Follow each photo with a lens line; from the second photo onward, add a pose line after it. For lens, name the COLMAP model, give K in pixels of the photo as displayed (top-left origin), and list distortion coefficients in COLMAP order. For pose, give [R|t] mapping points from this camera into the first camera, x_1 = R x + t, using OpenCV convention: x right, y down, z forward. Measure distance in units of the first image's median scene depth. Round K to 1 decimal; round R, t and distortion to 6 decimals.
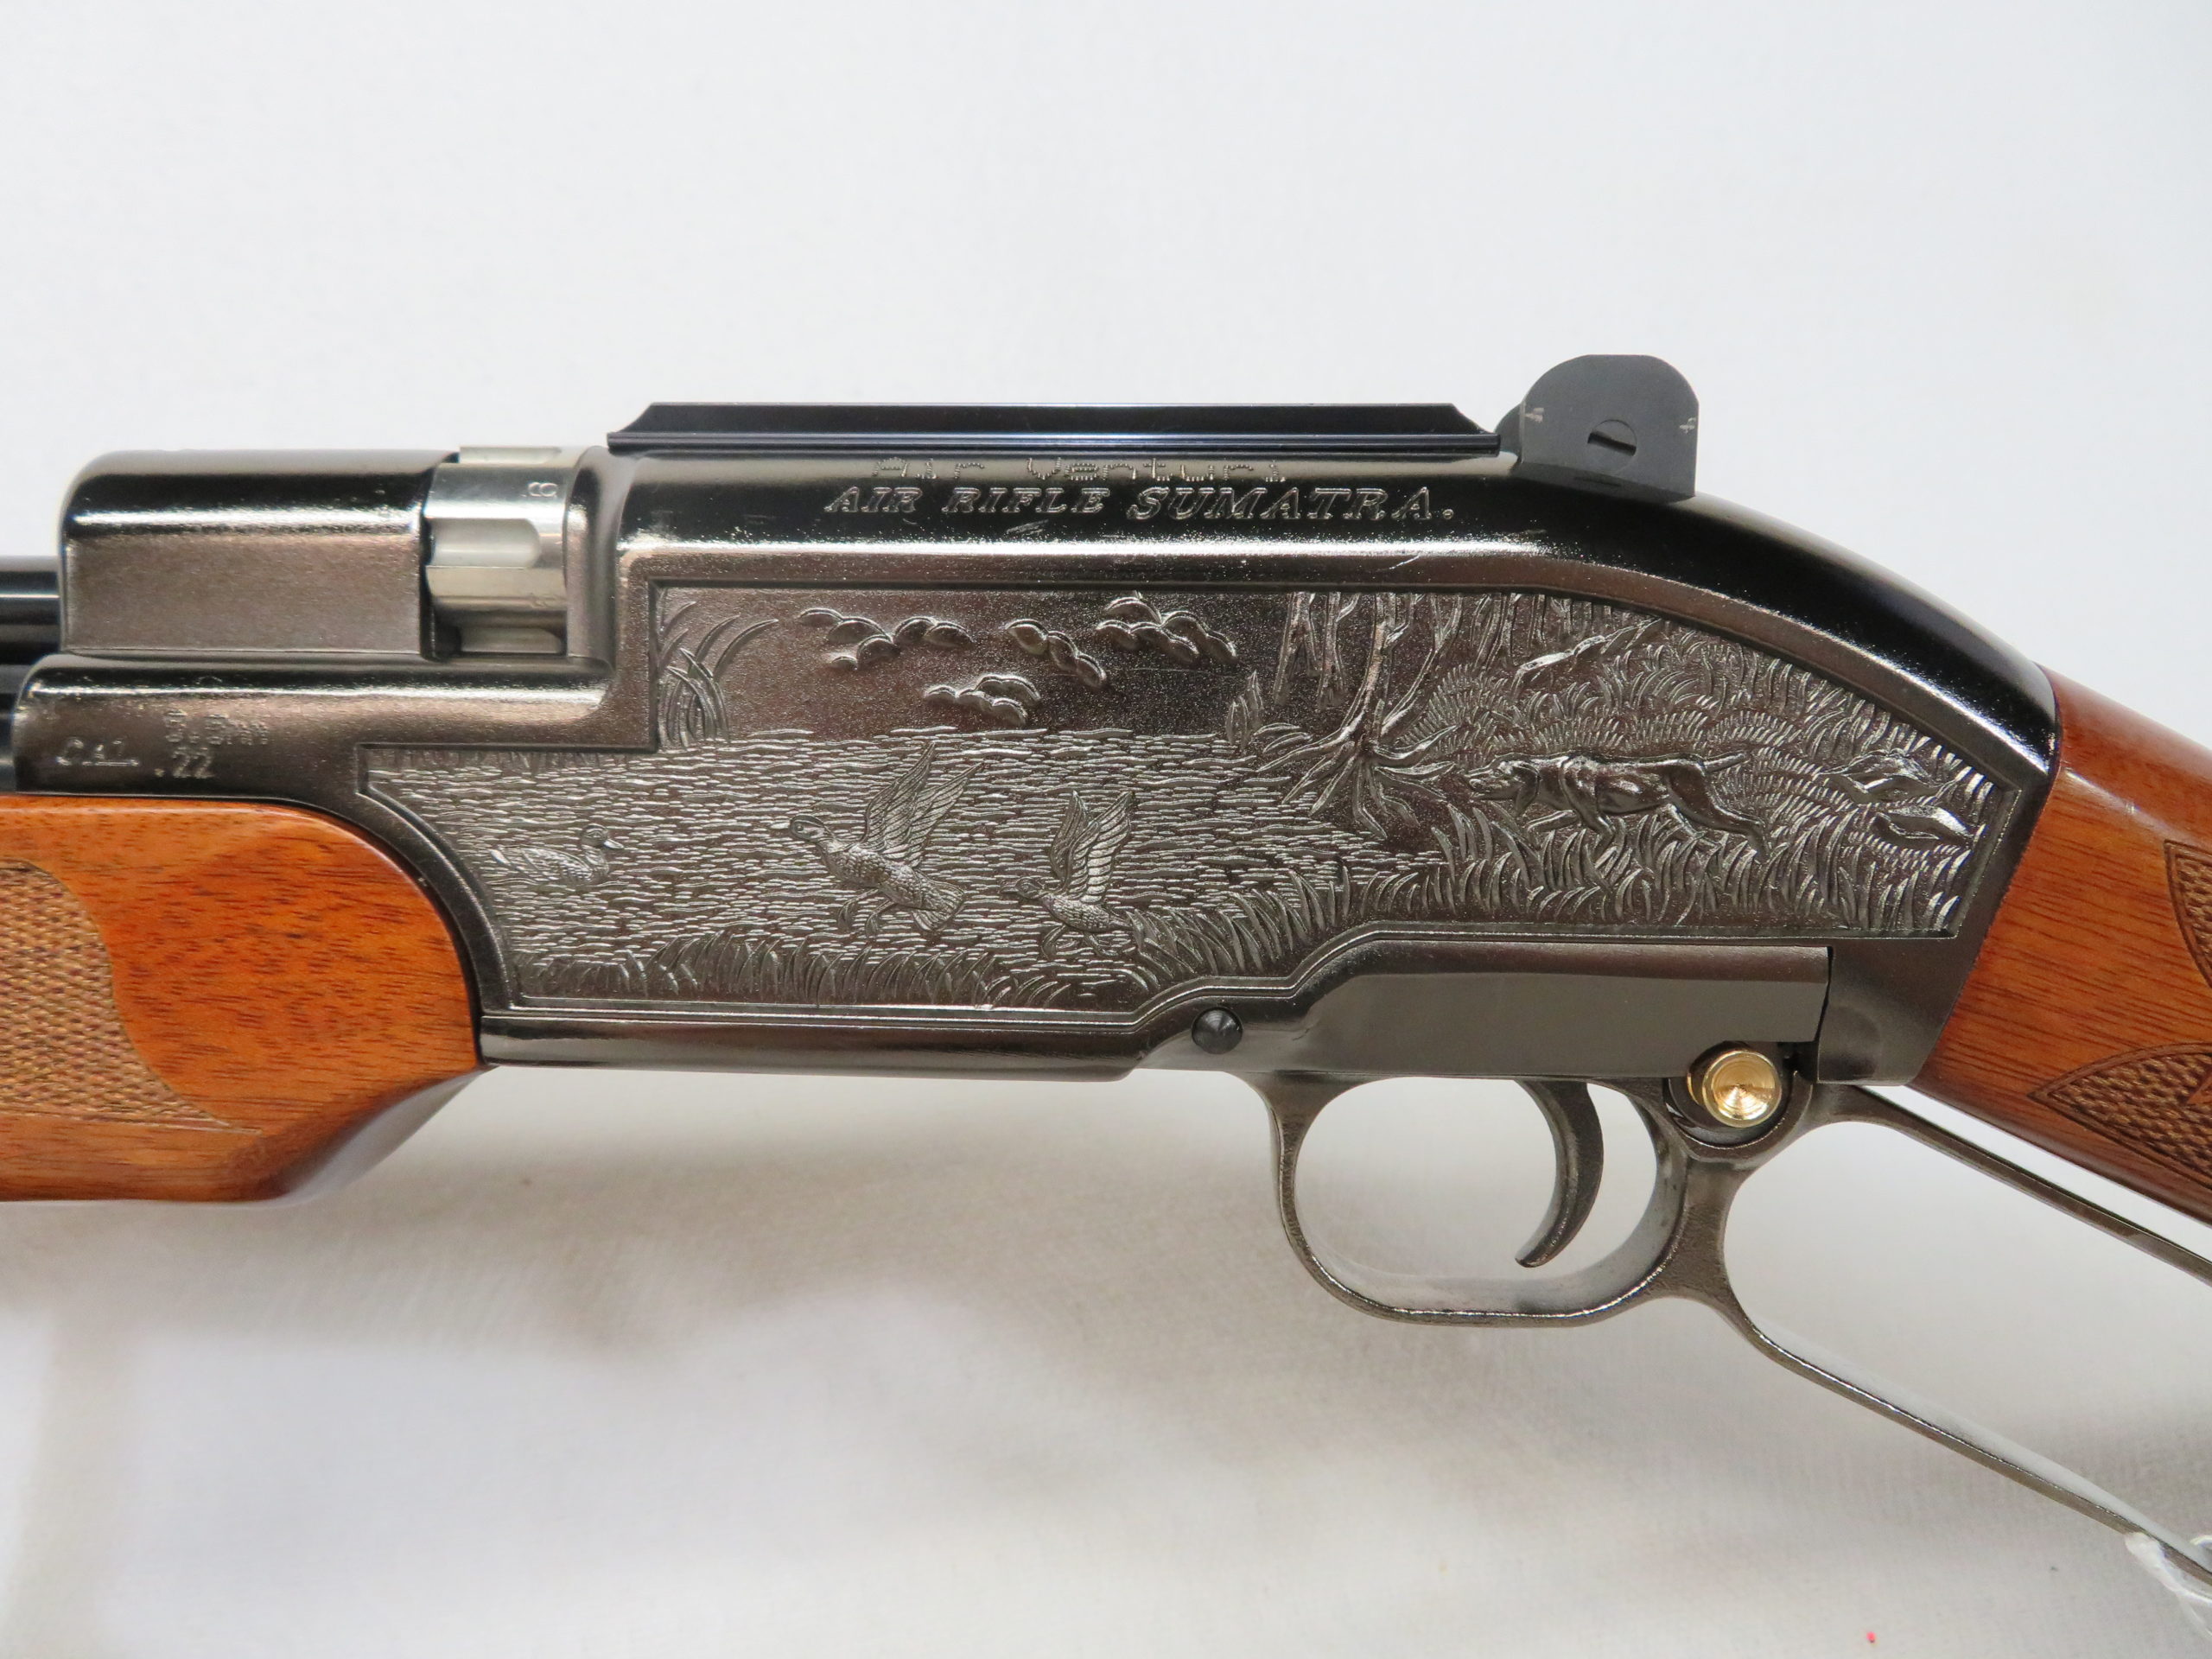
lens RADIAL K [[1610.3, 0, 1141.2], [0, 1610.3, 745.6], [0, 0, 1]] dist [-0.009270, 0.003419]
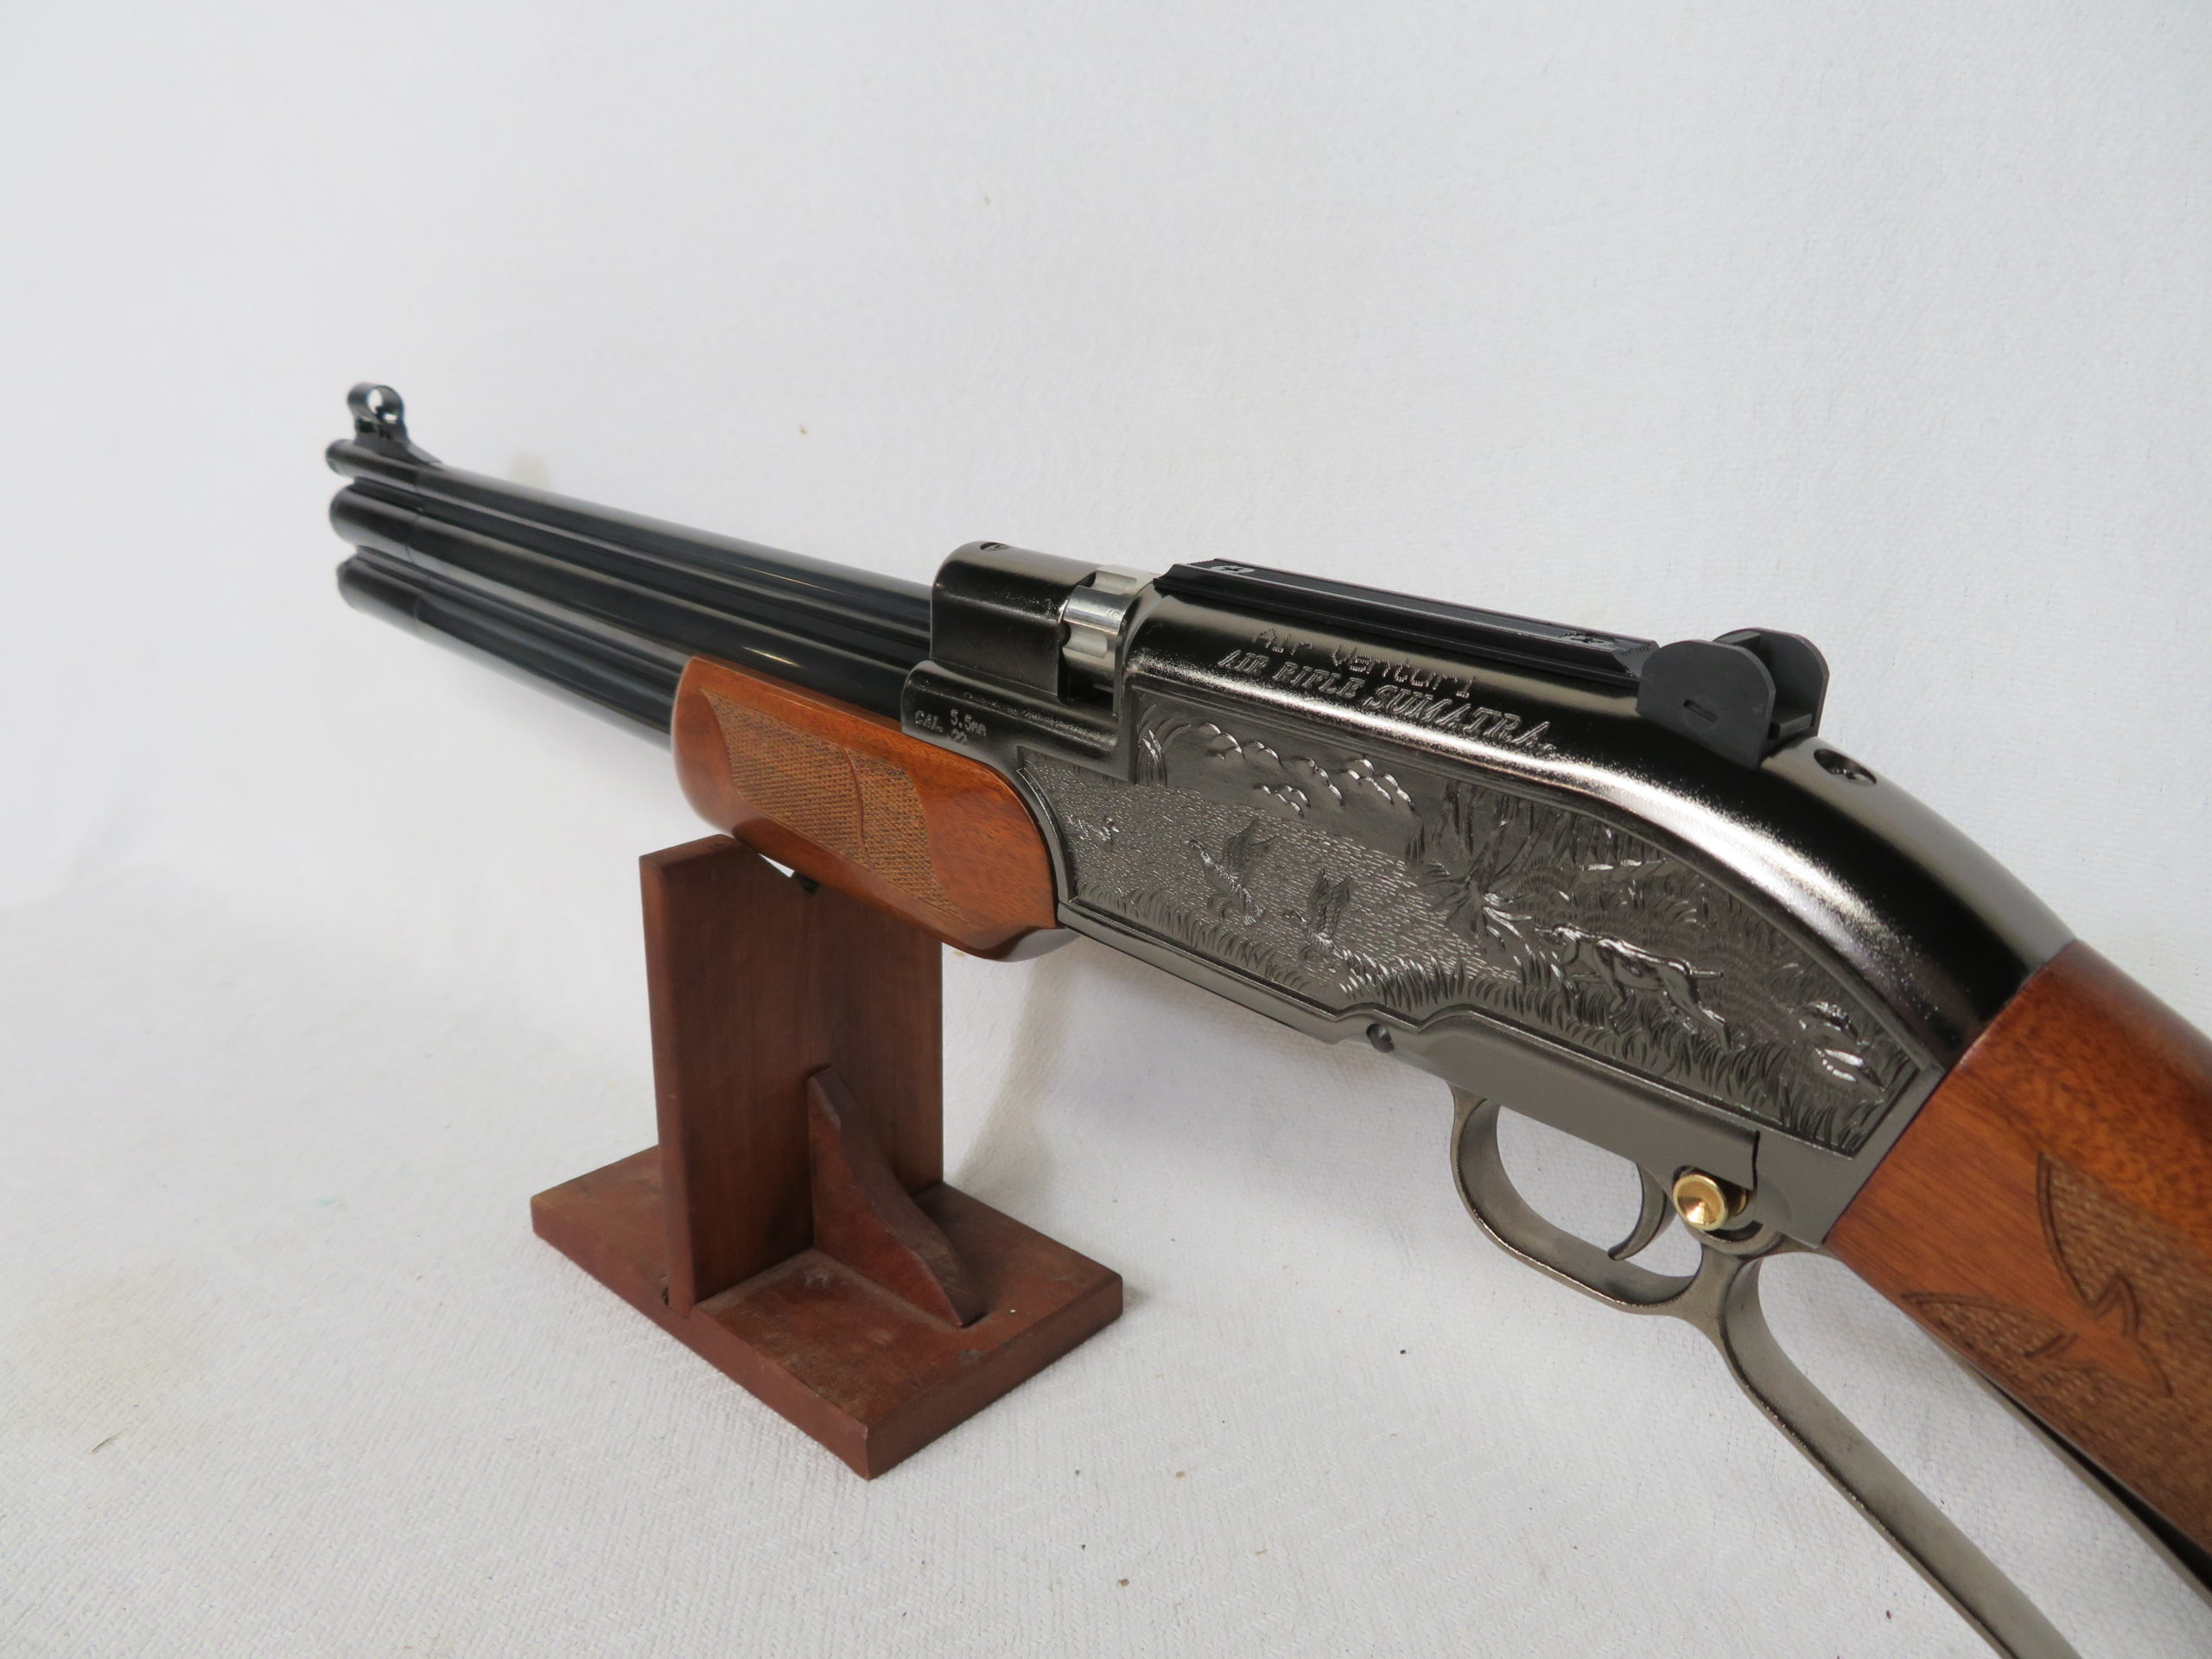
lens RADIAL K [[1610.3, 0, 1099.7], [0, 1610.3, 827.2], [0, 0, 1]] dist [-0.009270, 0.003419]
pose [[0.714339, 0.233410, -0.659727, 0.822131], [-0.051250, 0.957654, 0.283323, -0.439300], [0.697921, -0.168578, 0.696052, -0.236144]]
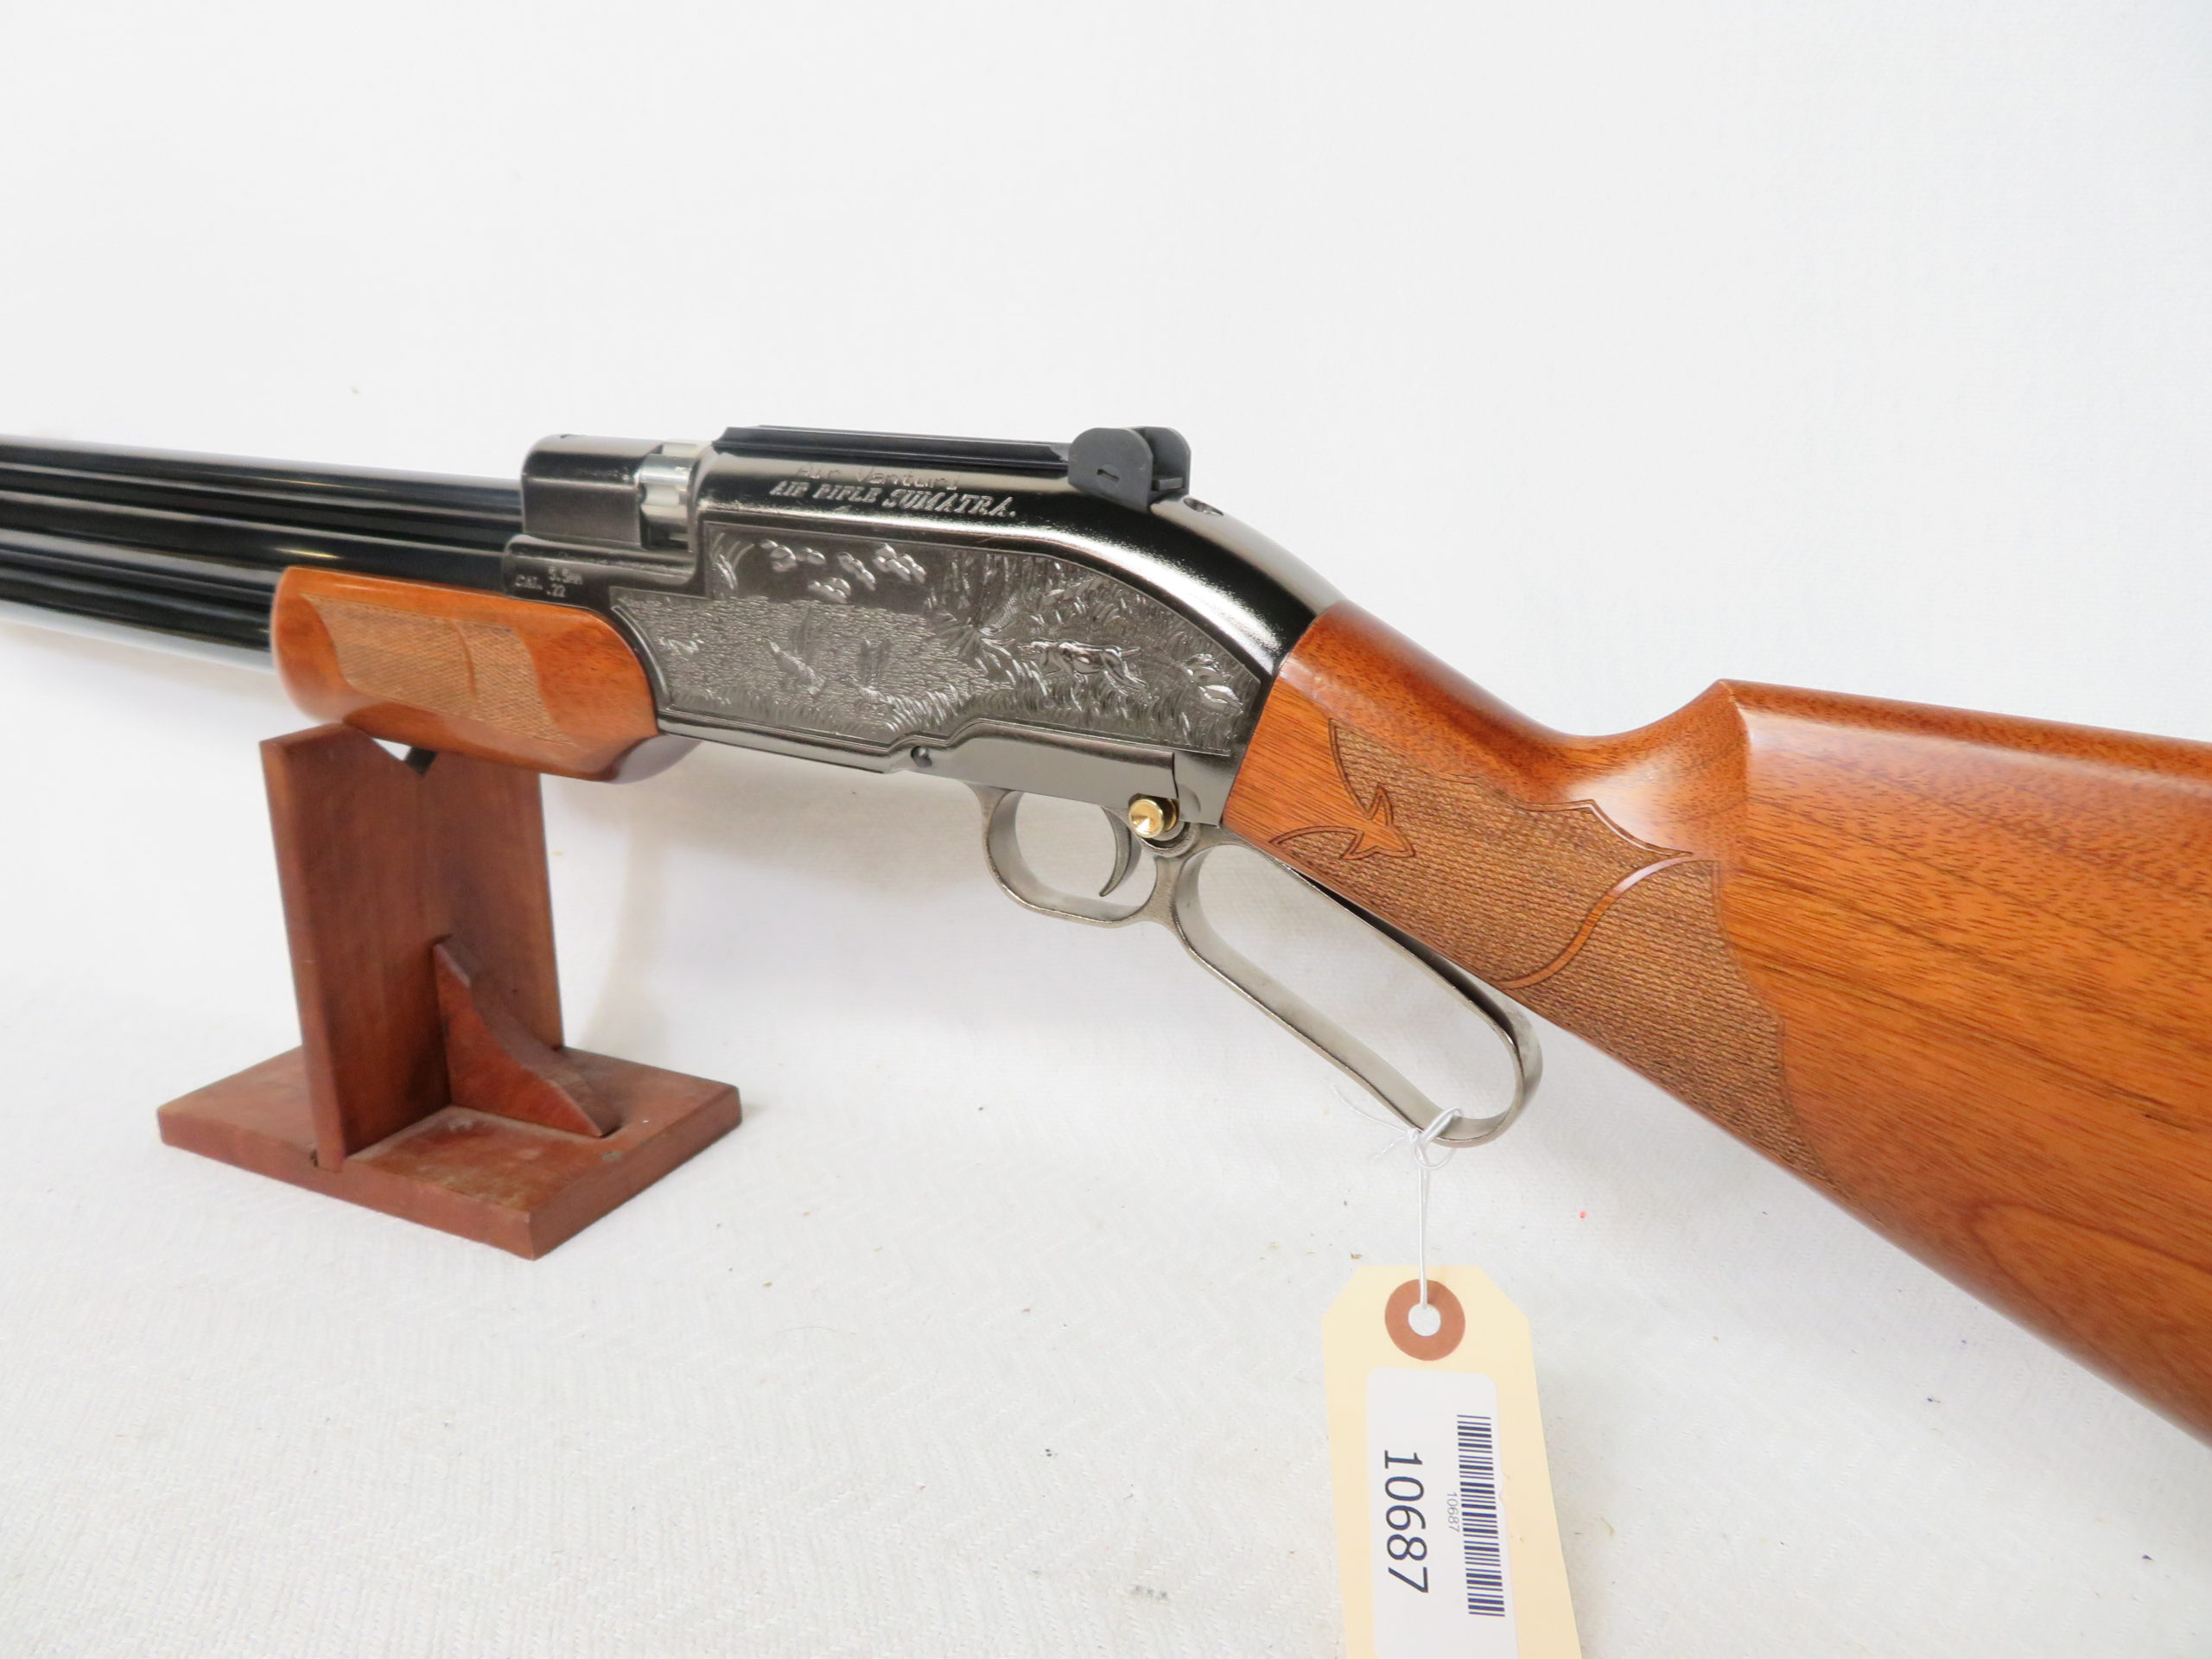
lens RADIAL K [[1610.3, 0, 1120.9], [0, 1610.3, 834.4], [0, 0, 1]] dist [-0.009270, 0.003419]
pose [[0.888758, 0.141477, -0.435997, 1.191725], [-0.028613, 0.966445, 0.255277, -0.264642], [0.457483, -0.214404, 0.862983, -0.703131]]
